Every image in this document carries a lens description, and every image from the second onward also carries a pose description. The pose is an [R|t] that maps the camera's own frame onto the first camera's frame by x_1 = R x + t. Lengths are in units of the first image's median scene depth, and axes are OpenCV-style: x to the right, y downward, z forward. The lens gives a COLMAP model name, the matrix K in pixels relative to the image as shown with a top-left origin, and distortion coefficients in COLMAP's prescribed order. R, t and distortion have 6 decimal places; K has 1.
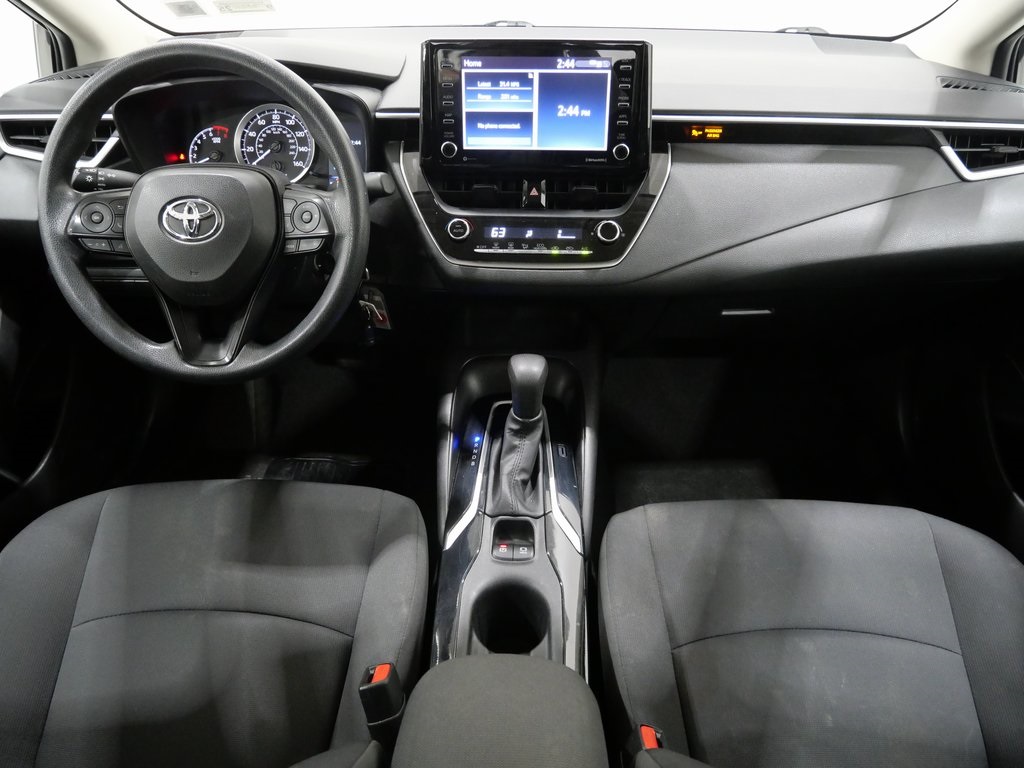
lens RADIAL K [[767.6, 0, 508.0], [0, 767.6, 382.0], [0, 0, 1]] dist [-0.036053, -0.007437]
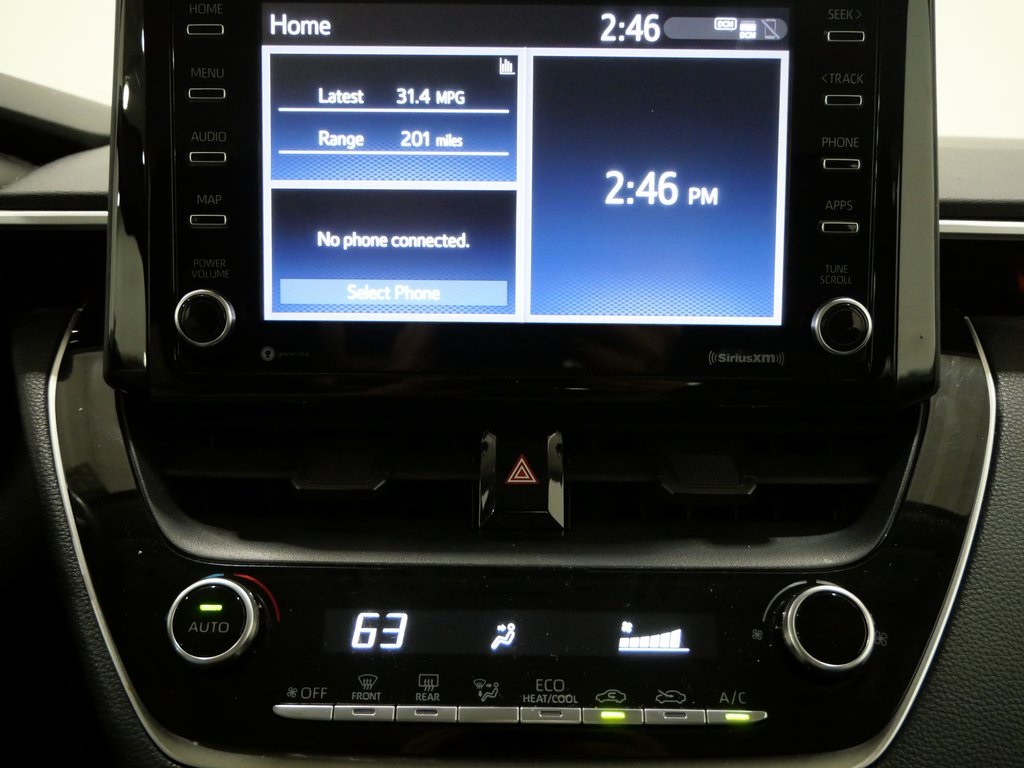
lens RADIAL K [[998.5, 0, 518.9], [0, 998.5, 387.1], [0, 0, 1]] dist [-0.023297, 0.000000]
pose [[0.999123, 0.003902, 0.041693, 0.018790], [0.010888, 0.937196, -0.348632, -0.156637], [-0.040435, 0.348781, 0.936332, 0.670438]]
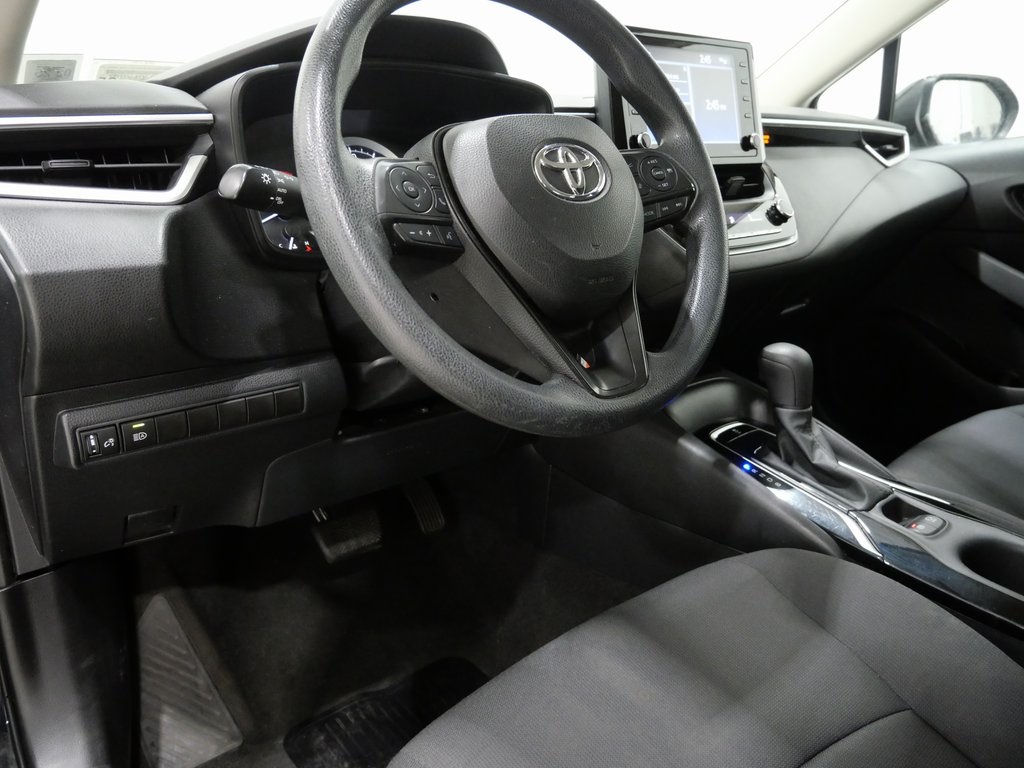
lens RADIAL K [[767.6, 0, 509.8], [0, 767.6, 382.2], [0, 0, 1]] dist [-0.036053, -0.007437]
pose [[0.737085, -0.199304, 0.645742, -0.814447], [0.407977, 0.892987, -0.190073, 0.049589], [-0.538757, 0.403549, 0.739519, 0.539684]]
